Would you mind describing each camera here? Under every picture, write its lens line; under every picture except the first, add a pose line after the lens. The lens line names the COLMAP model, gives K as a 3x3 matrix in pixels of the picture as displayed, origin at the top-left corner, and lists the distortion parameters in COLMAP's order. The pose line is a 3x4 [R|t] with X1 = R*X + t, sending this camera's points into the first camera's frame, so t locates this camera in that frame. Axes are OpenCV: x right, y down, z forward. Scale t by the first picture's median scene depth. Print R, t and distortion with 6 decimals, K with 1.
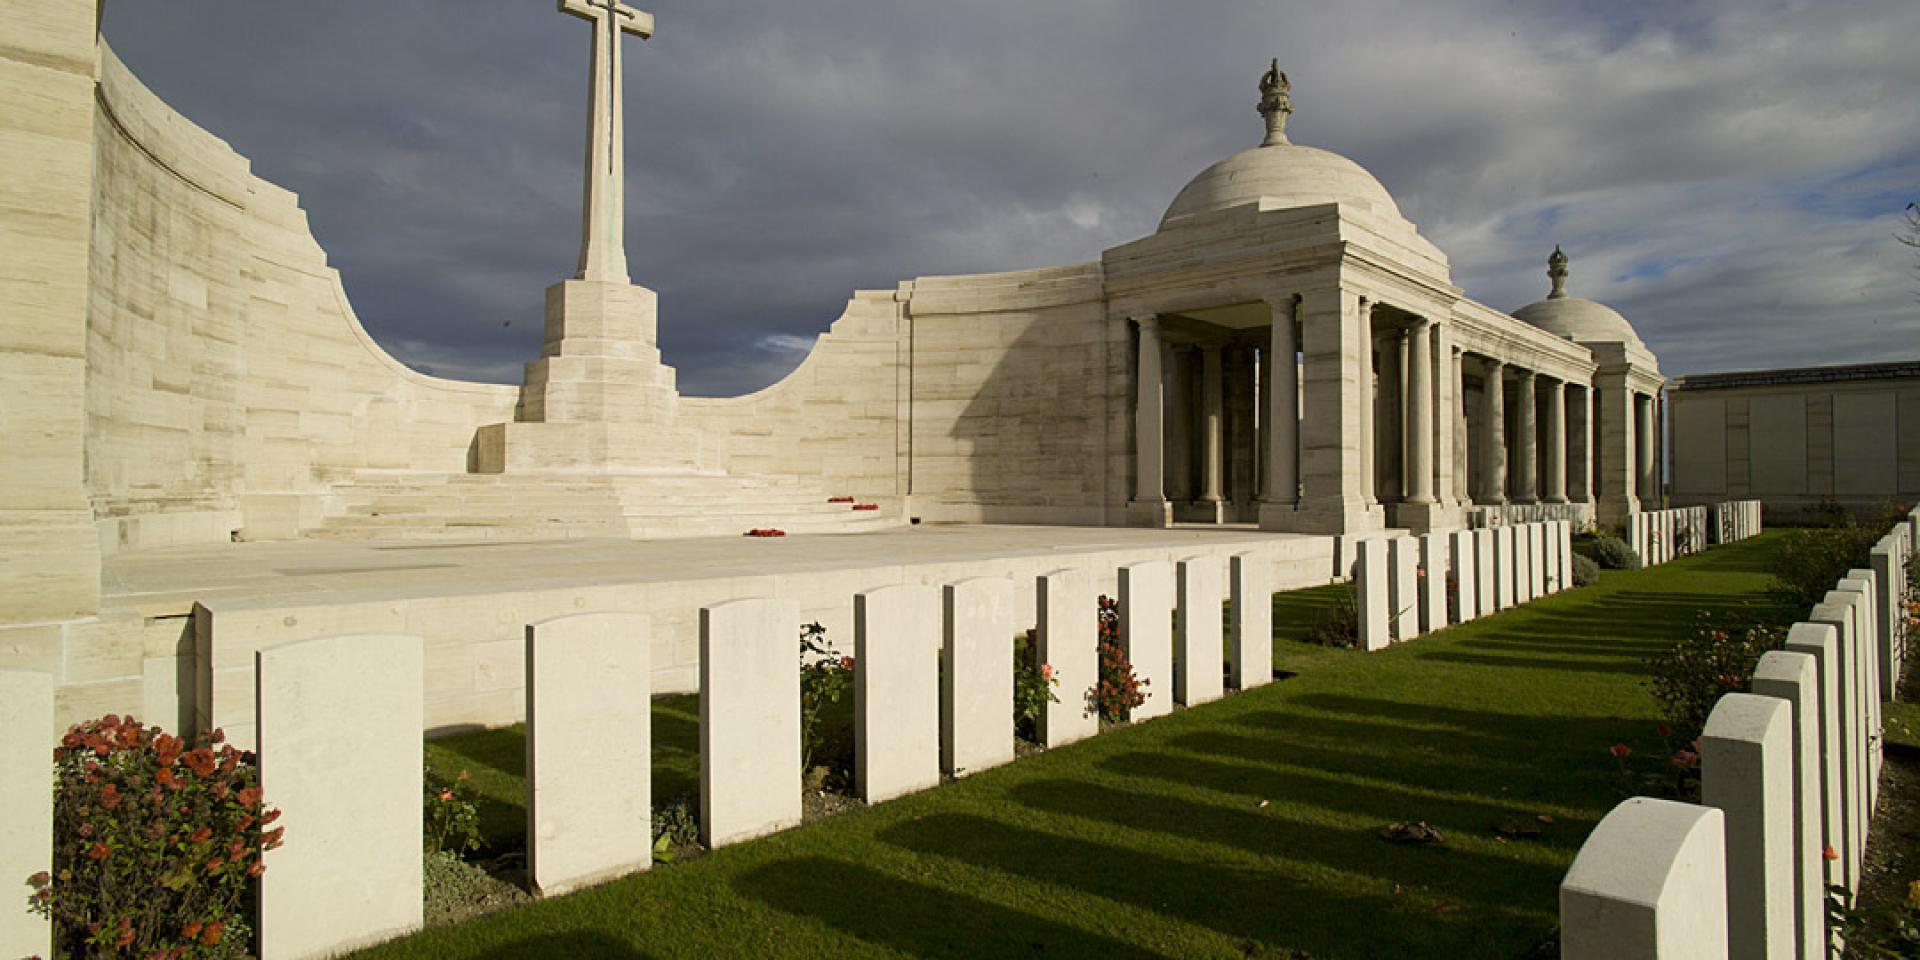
lens RADIAL K [[1170.4, 0, 979.2], [0, 1170.4, 475.9], [0, 0, 1]] dist [-0.050198, 0.000029]
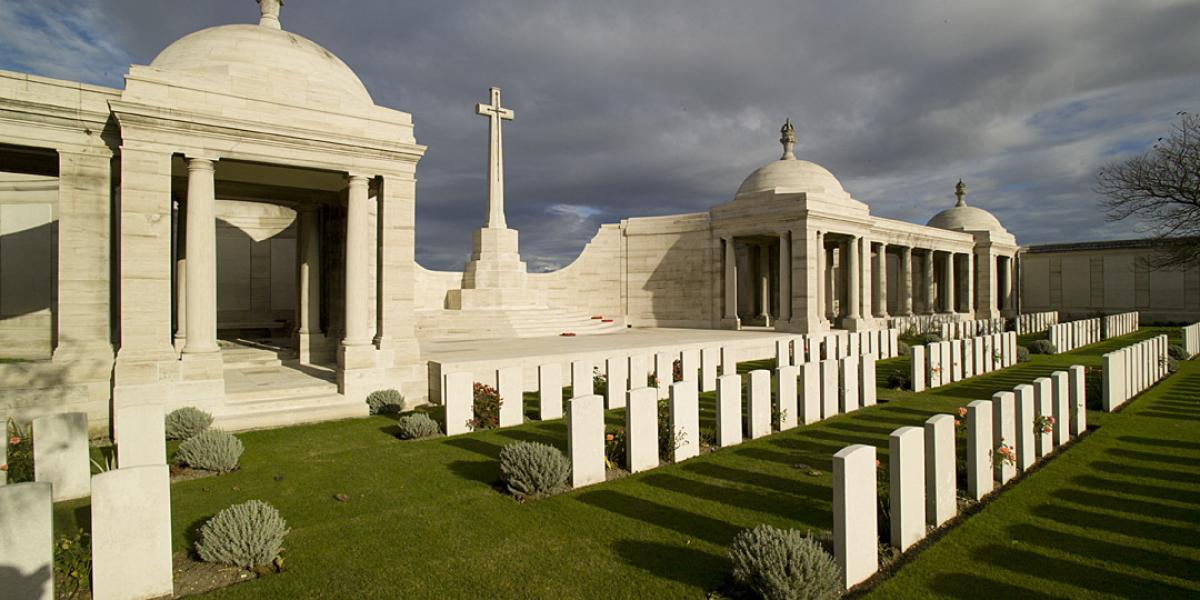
lens RADIAL K [[731.5, 0, 596.5], [0, 731.5, 293.4], [0, 0, 1]] dist [-0.050198, 0.000029]
pose [[0.993776, -0.008976, -0.111037, 0.043397], [0.010235, 0.999890, 0.010772, -0.043979], [0.110928, -0.011841, 0.993758, -0.443433]]
